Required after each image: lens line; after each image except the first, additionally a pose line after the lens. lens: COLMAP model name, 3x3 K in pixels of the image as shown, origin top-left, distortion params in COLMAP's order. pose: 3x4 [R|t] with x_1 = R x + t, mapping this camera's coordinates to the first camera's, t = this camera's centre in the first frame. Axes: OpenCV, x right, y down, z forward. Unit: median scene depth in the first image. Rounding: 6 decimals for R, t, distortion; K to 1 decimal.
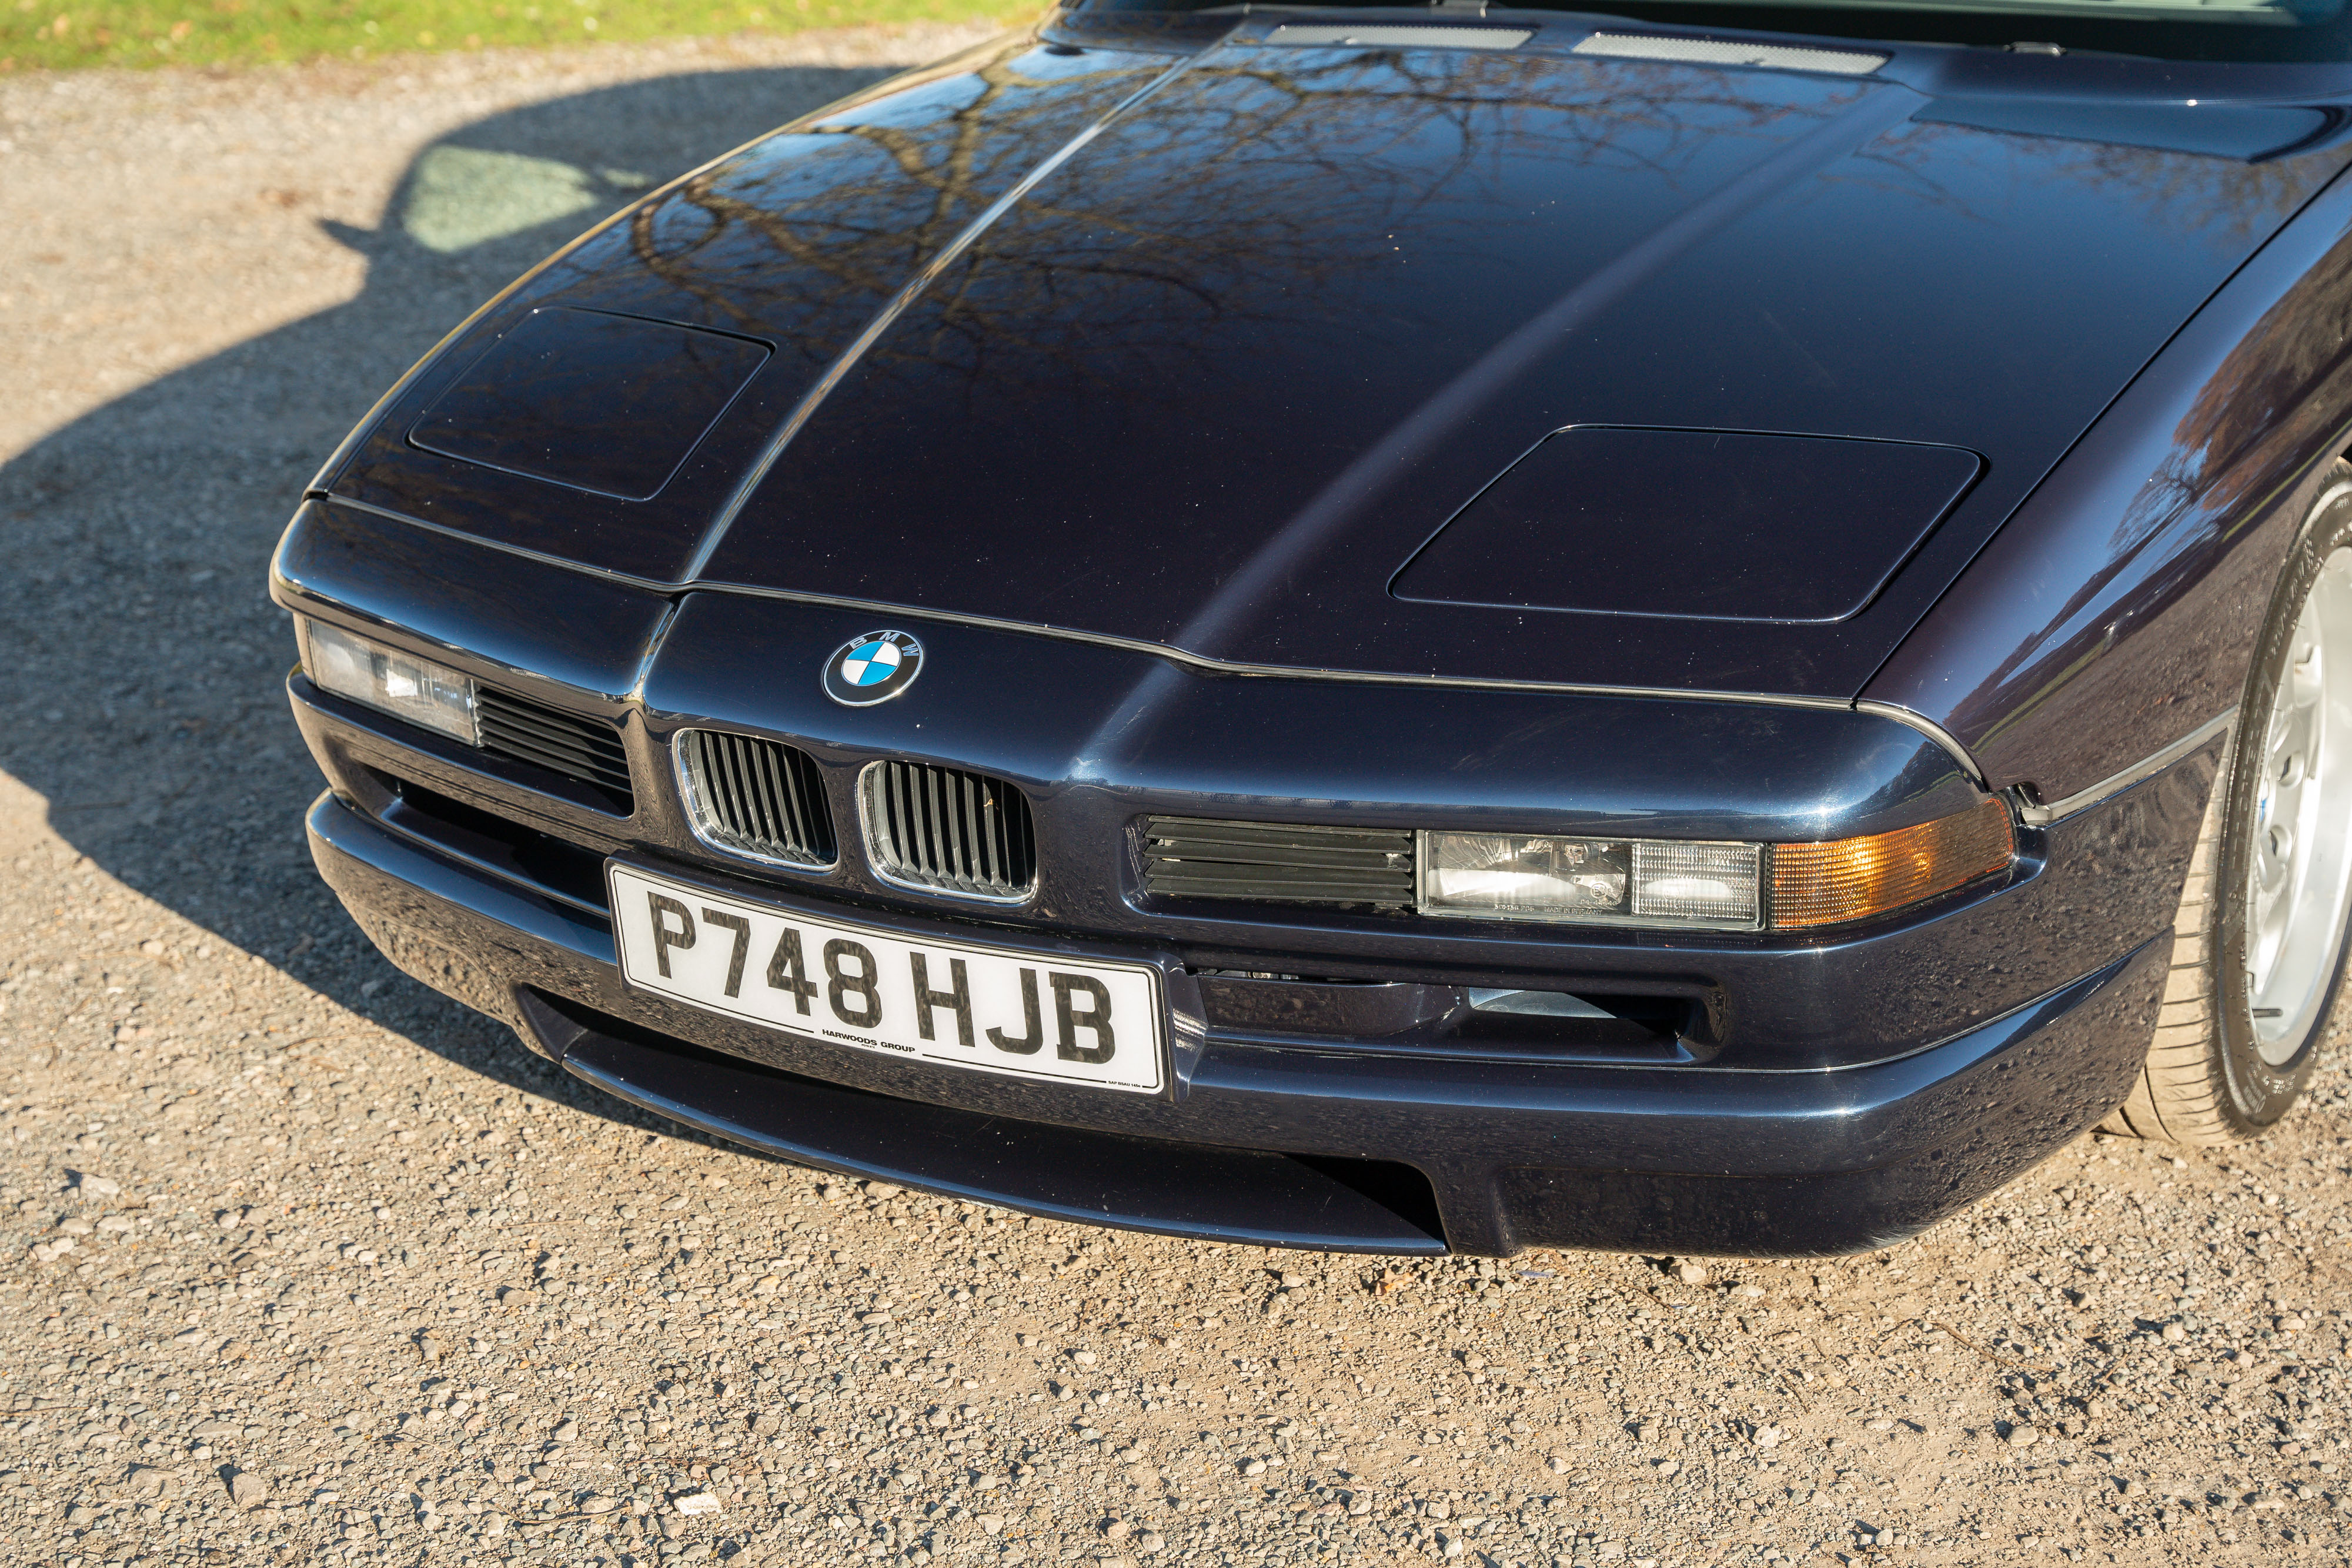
lens RADIAL K [[3813.1, 0, 1176.7], [0, 3813.1, 770.7], [0, 0, 1]] dist [0.164055, 0.000000]
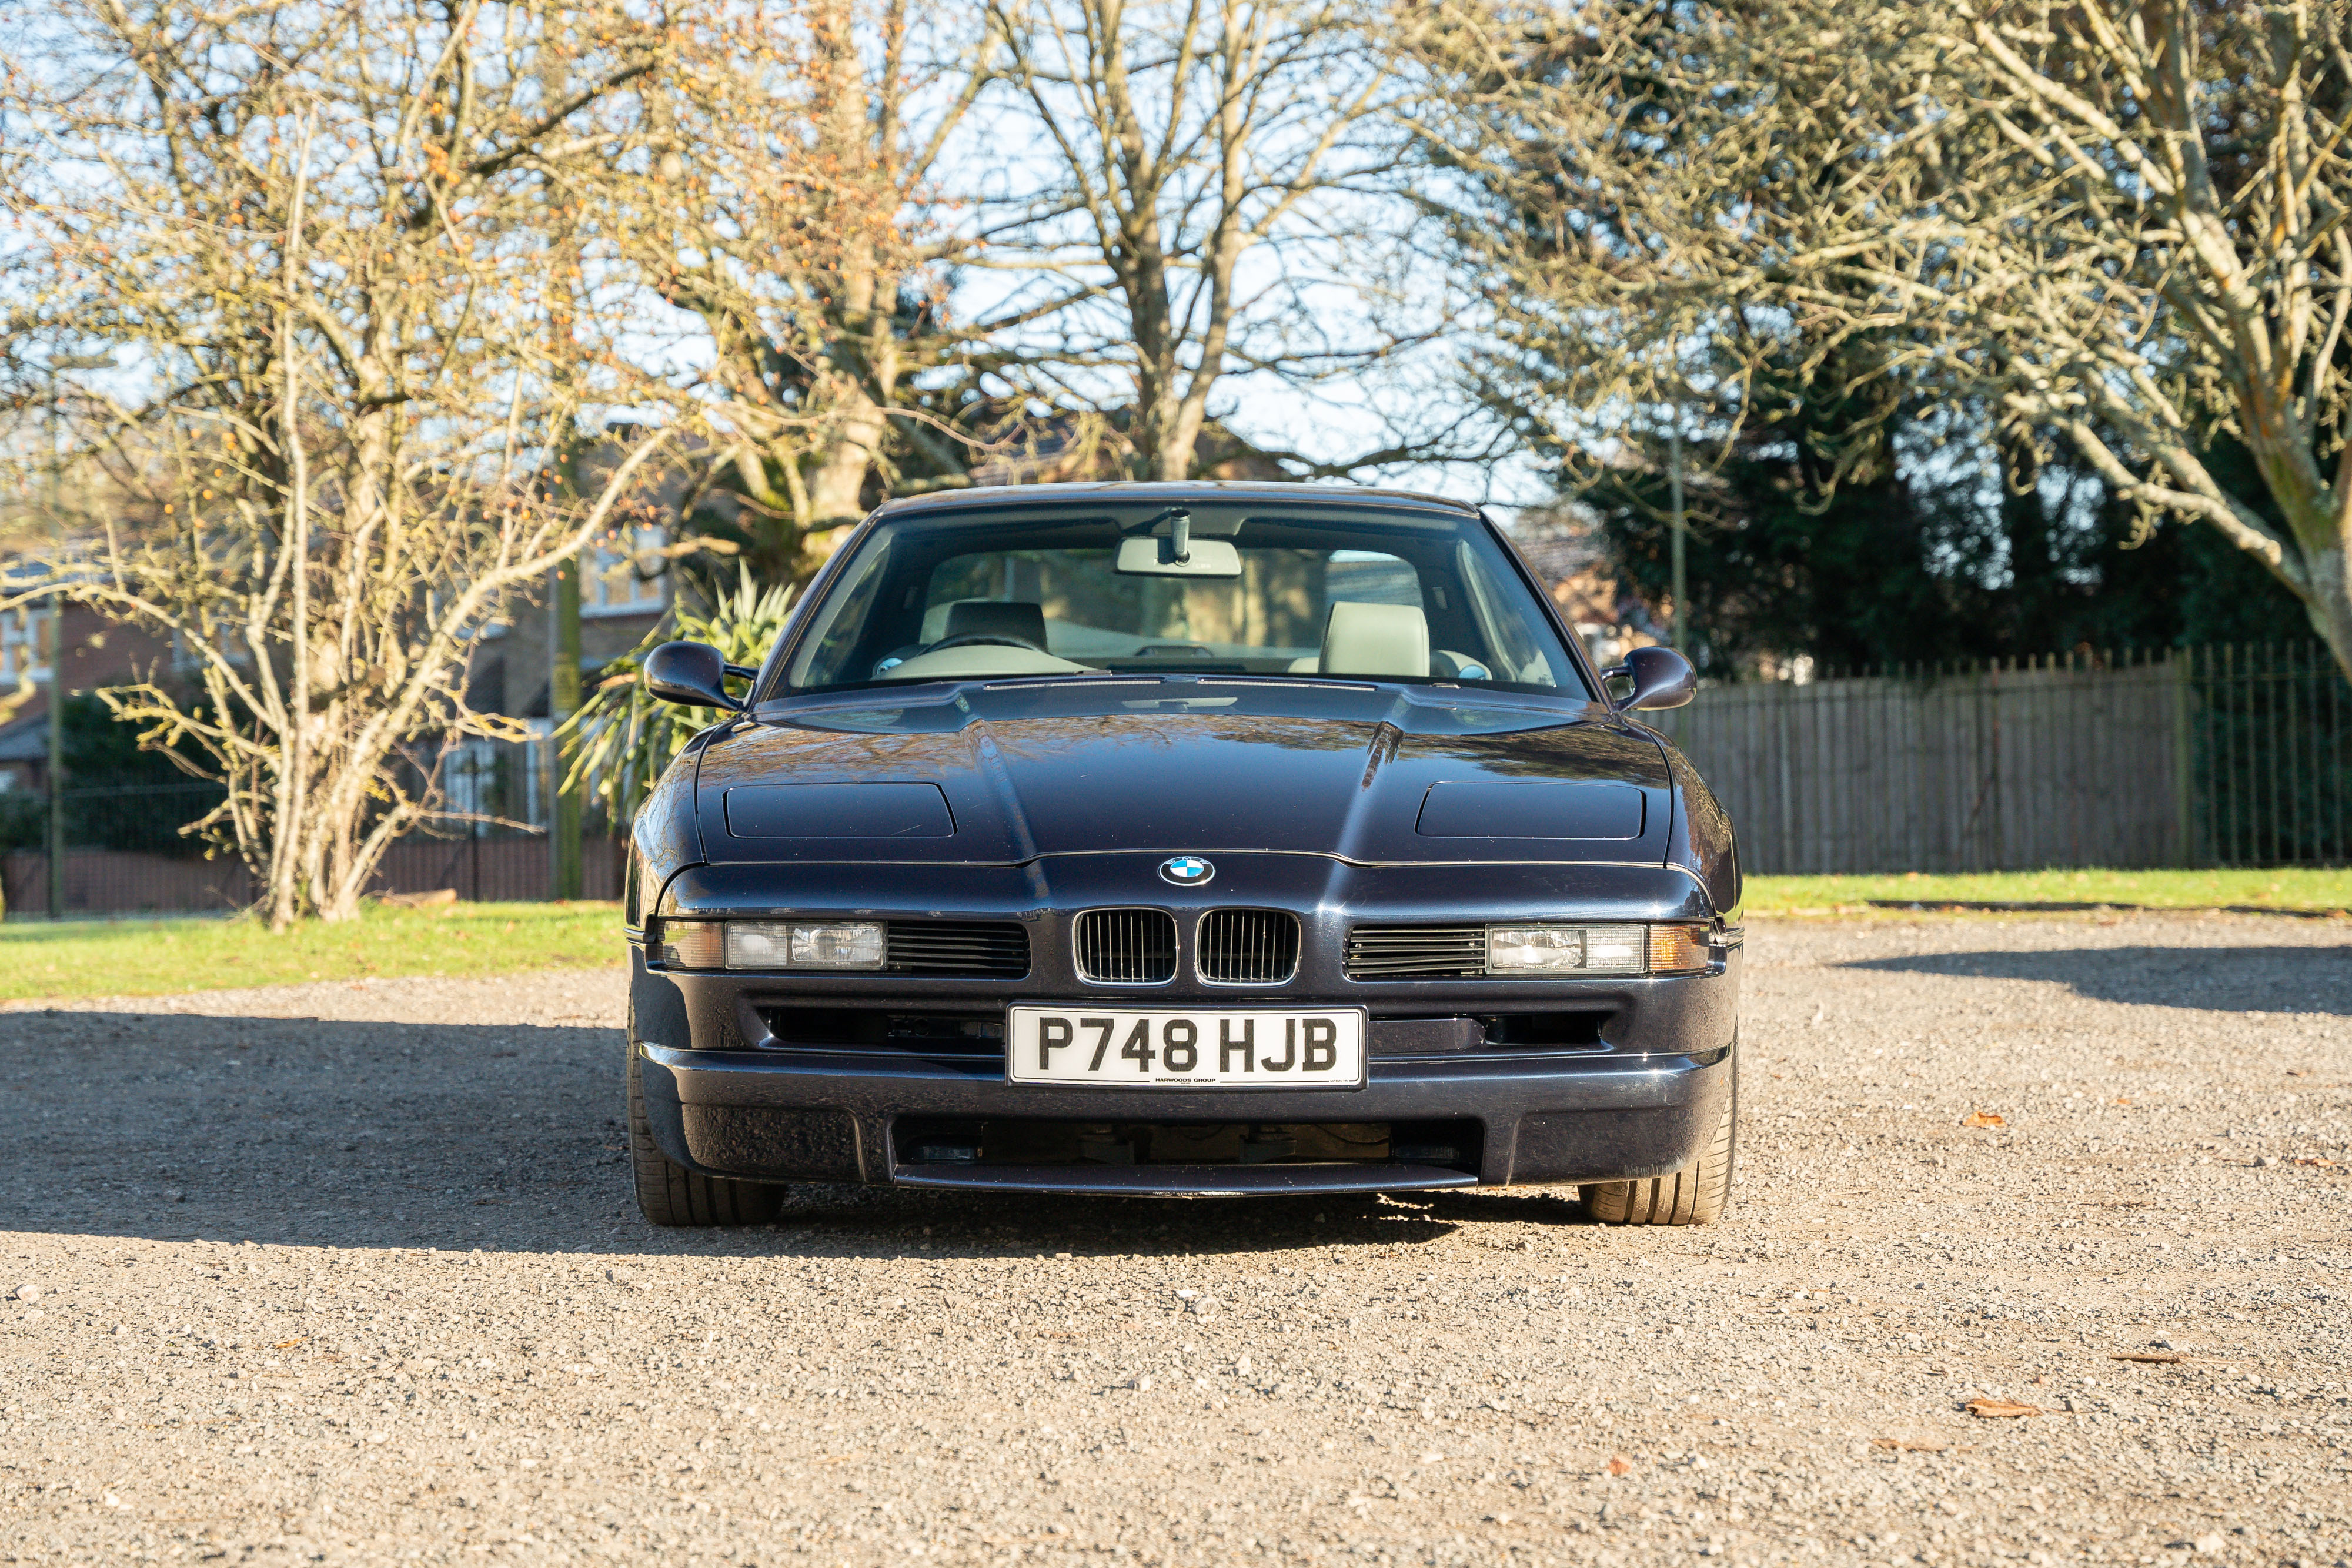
lens RADIAL K [[4835.7, 0, 1180.9], [0, 4835.7, 769.7], [0, 0, 1]] dist [0.252323, 0.000000]
pose [[0.875938, 0.023905, 0.481831, -1.162158], [0.137574, 0.944921, -0.296981, 0.597338], [-0.462392, 0.326425, 0.824403, -0.923535]]
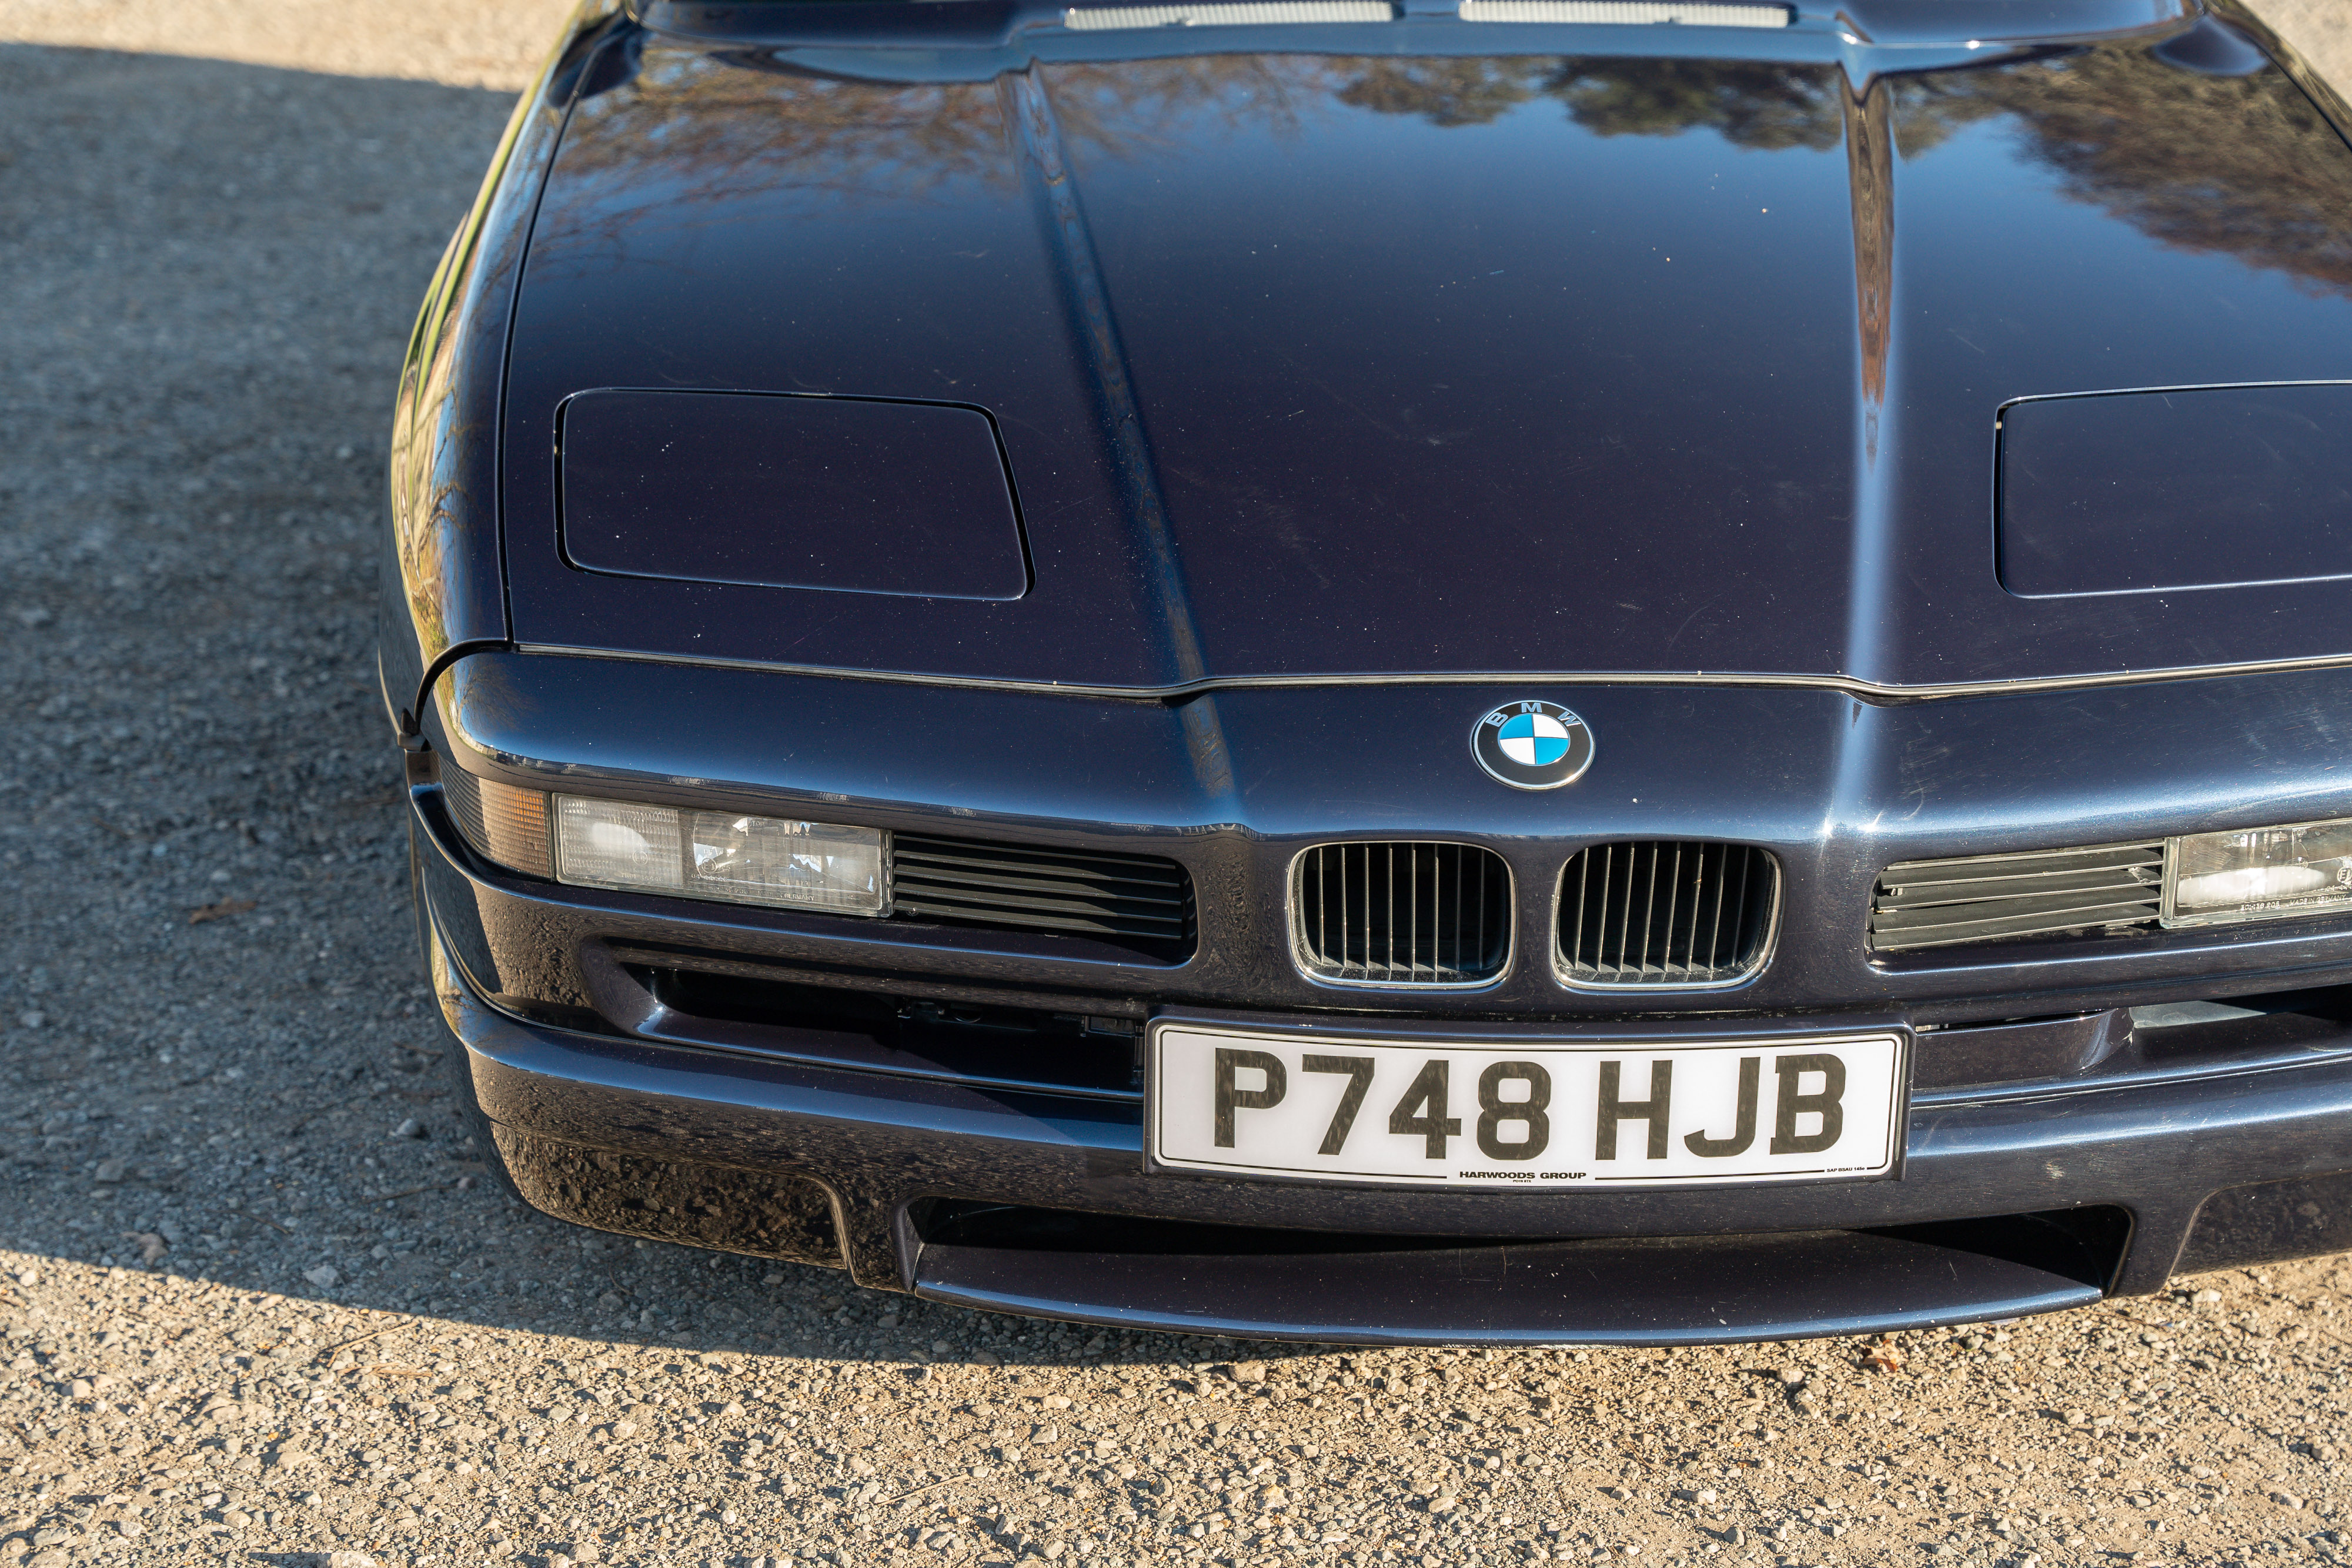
lens RADIAL K [[4474.6, 0, 1166.9], [0, 4474.6, 789.5], [0, 0, 1]] dist [0.257723, 0.000000]
pose [[0.879509, -0.129195, 0.458010, -0.588345], [0.135540, 0.990587, 0.019149, -0.045036], [-0.456173, 0.045237, 0.888741, 0.122056]]
